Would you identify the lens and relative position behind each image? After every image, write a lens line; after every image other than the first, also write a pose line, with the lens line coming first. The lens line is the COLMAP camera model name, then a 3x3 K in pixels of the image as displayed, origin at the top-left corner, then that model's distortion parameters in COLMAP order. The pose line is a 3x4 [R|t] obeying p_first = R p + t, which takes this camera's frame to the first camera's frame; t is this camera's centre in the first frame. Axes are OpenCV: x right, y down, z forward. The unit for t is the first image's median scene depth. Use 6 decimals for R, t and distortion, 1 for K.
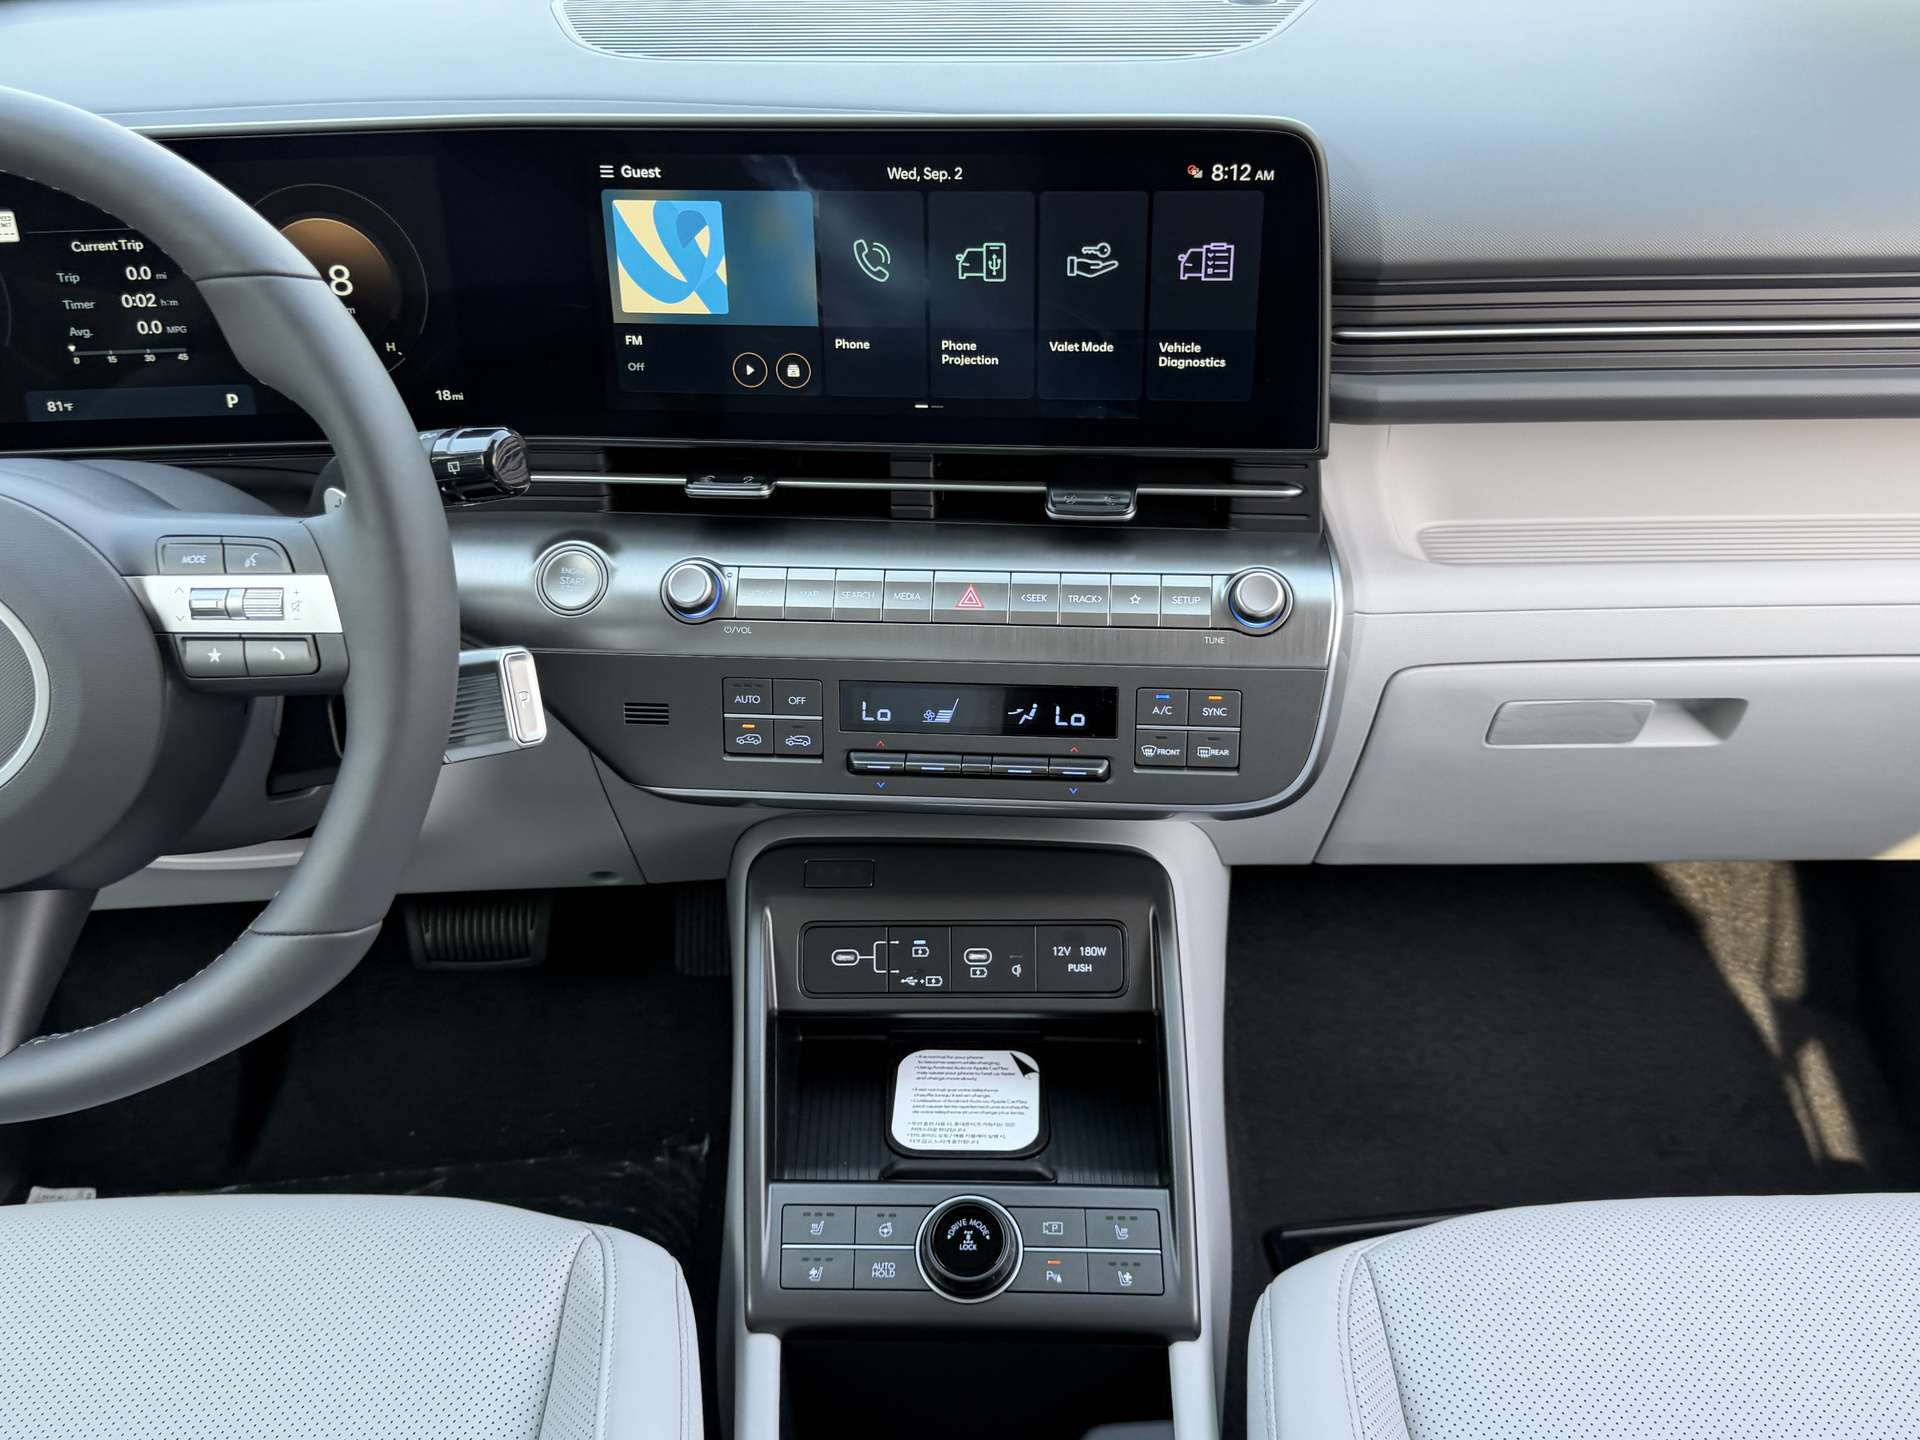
lens RADIAL K [[1864.4, 0, 932.2], [0, 1864.4, 720.3], [0, 0, 1]] dist [0.185472, -0.451366]
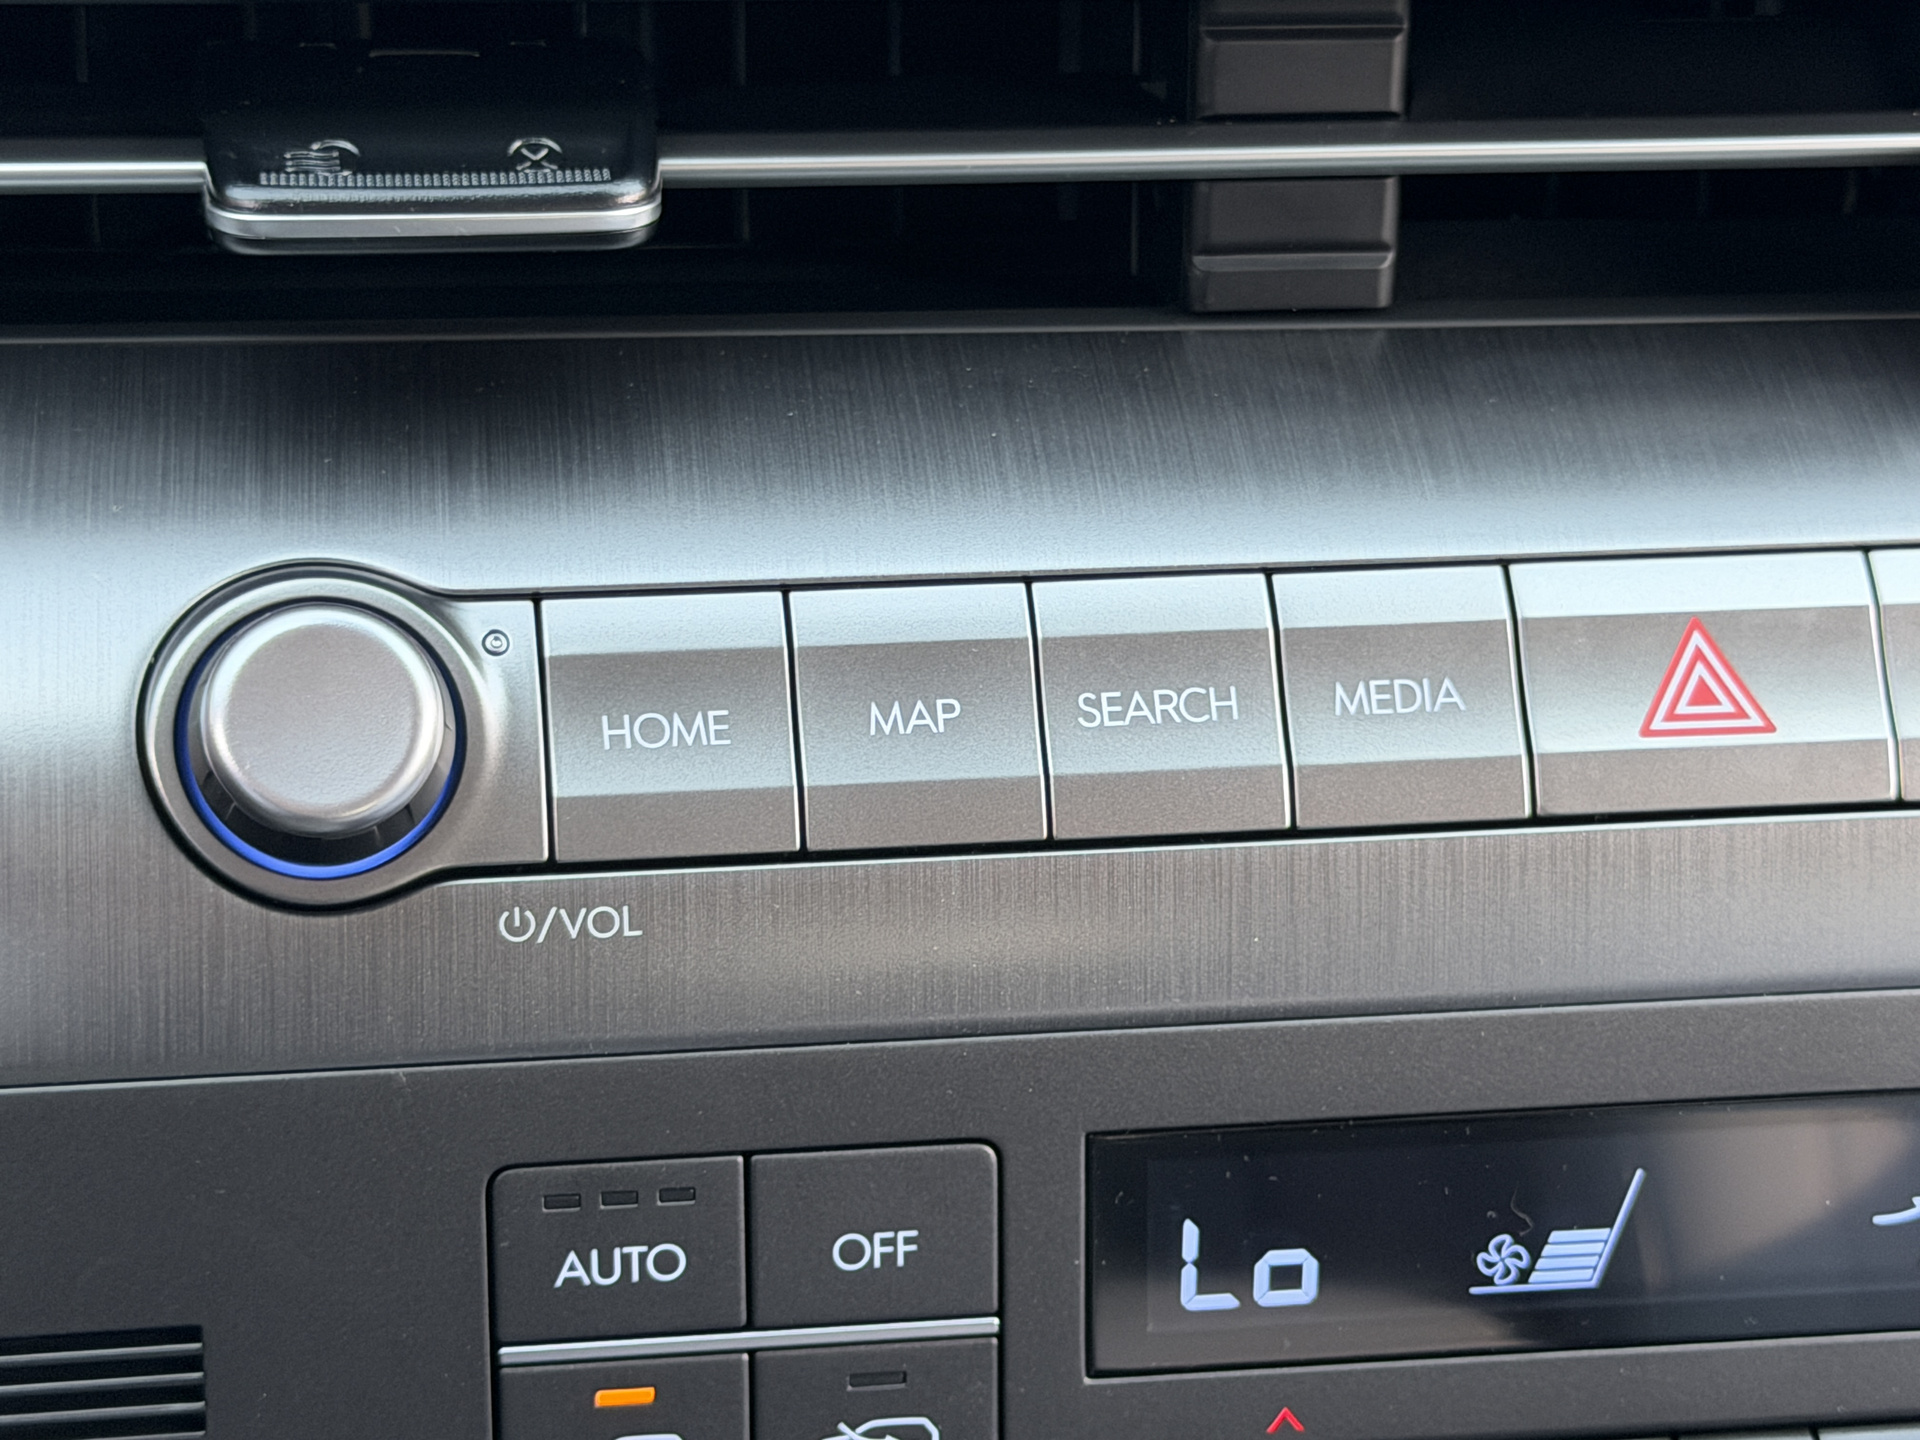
lens RADIAL K [[4371.1, 0, 960.0], [0, 4371.1, 720.0], [0, 0, 1]] dist [0.159072, -0.442263]
pose [[0.965200, -0.066756, 0.252849, -0.181189], [0.066018, 0.997753, 0.011412, -0.072962], [-0.253043, 0.005678, 0.967438, 0.555048]]
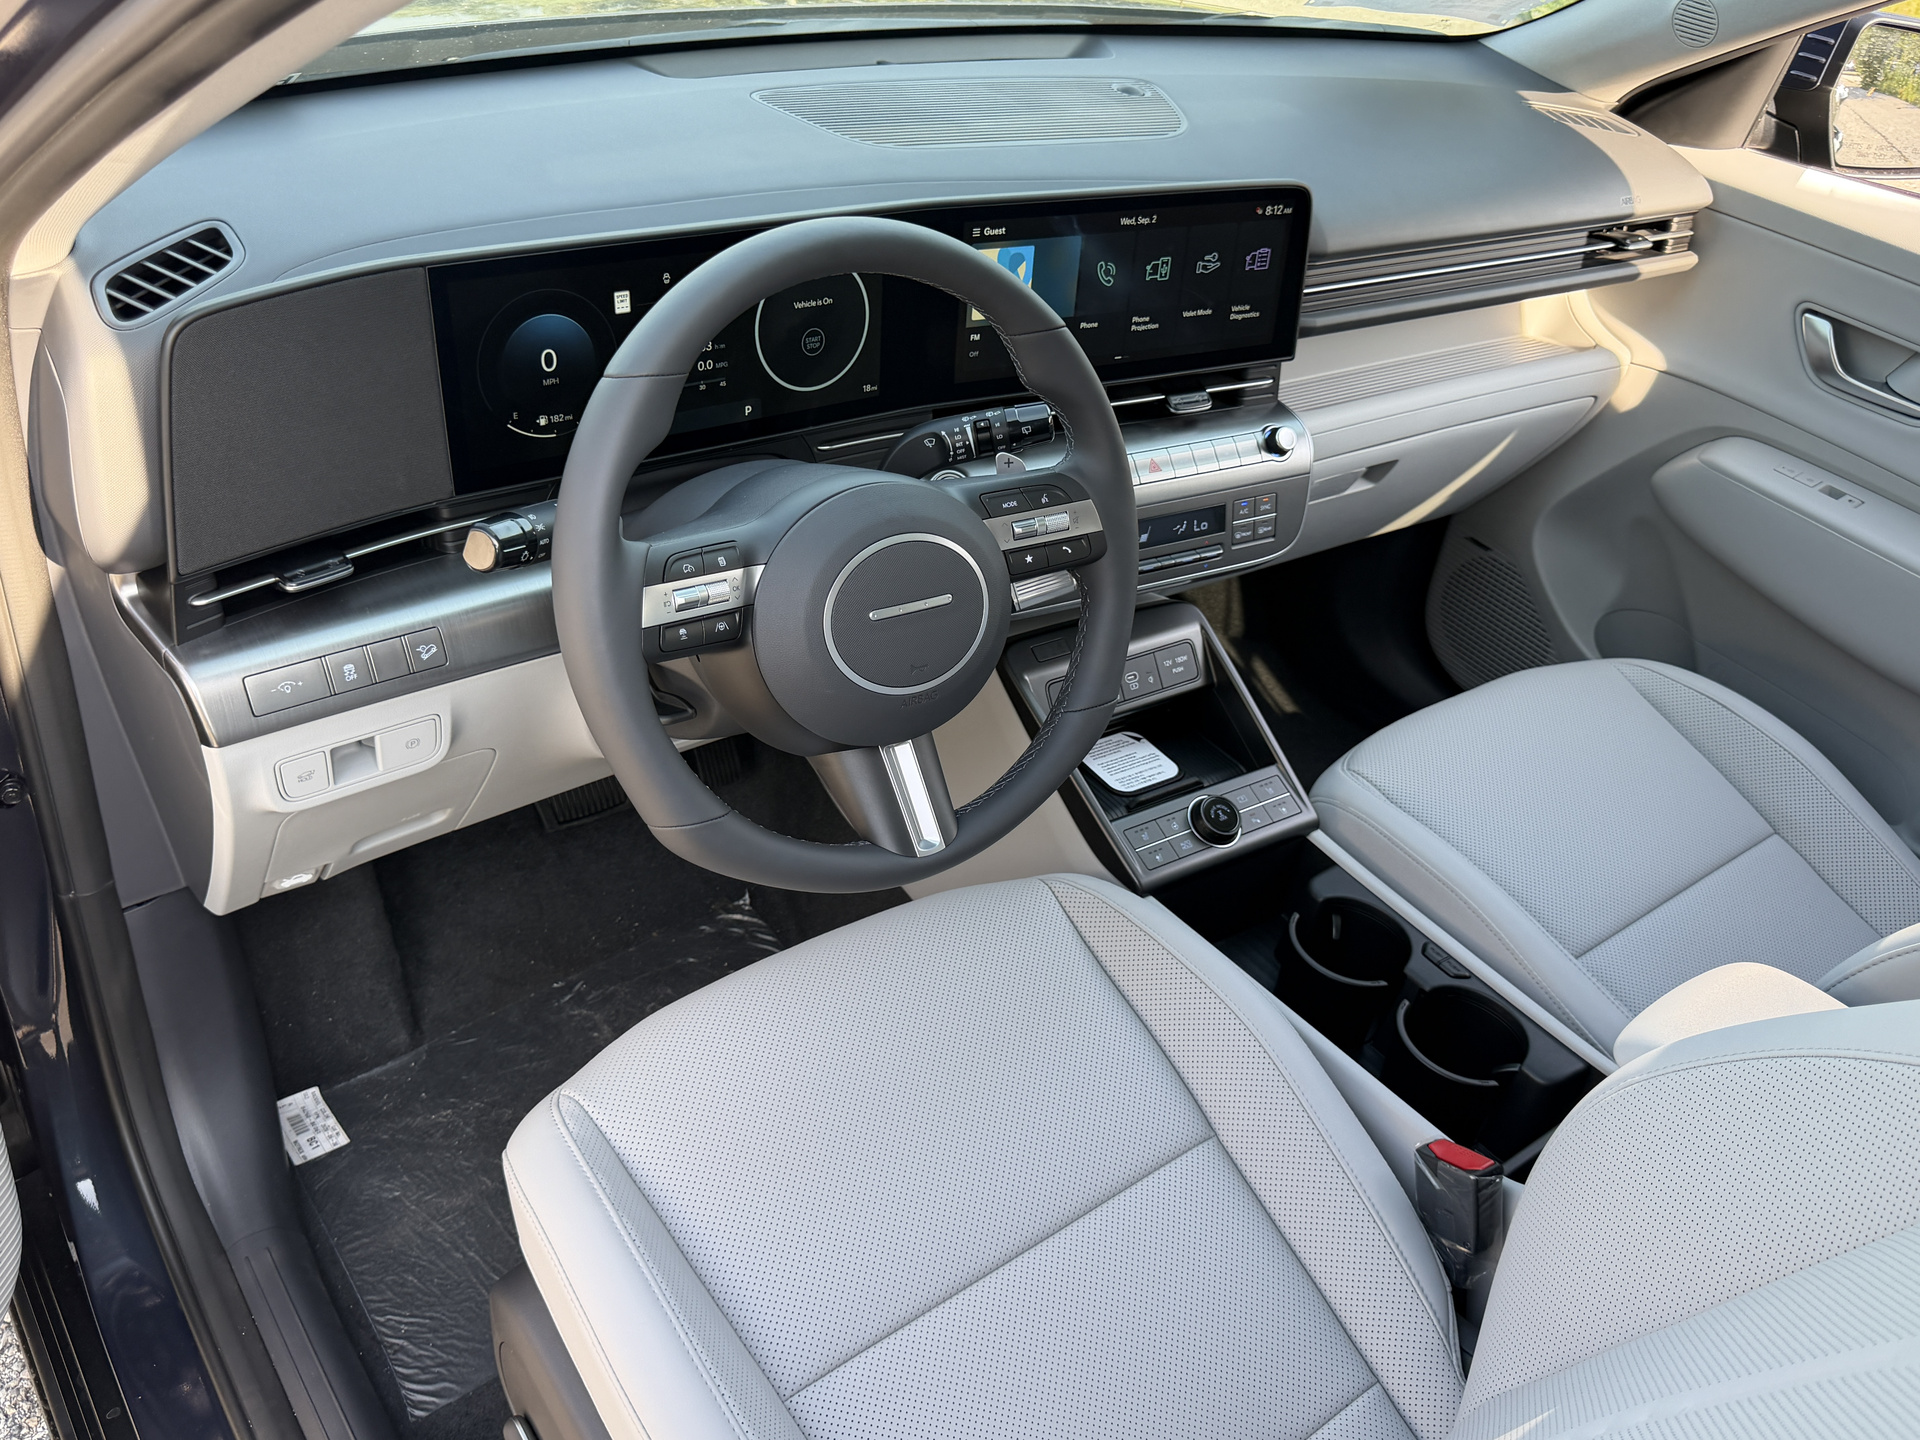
lens RADIAL K [[1540.8, 0, 962.0], [0, 1540.8, 740.1], [0, 0, 1]] dist [0.155494, -0.319292]
pose [[0.788970, -0.251172, 0.560748, -0.995349], [0.184234, 0.967344, 0.174079, -0.103511], [-0.586160, -0.034034, 0.809480, -0.071106]]
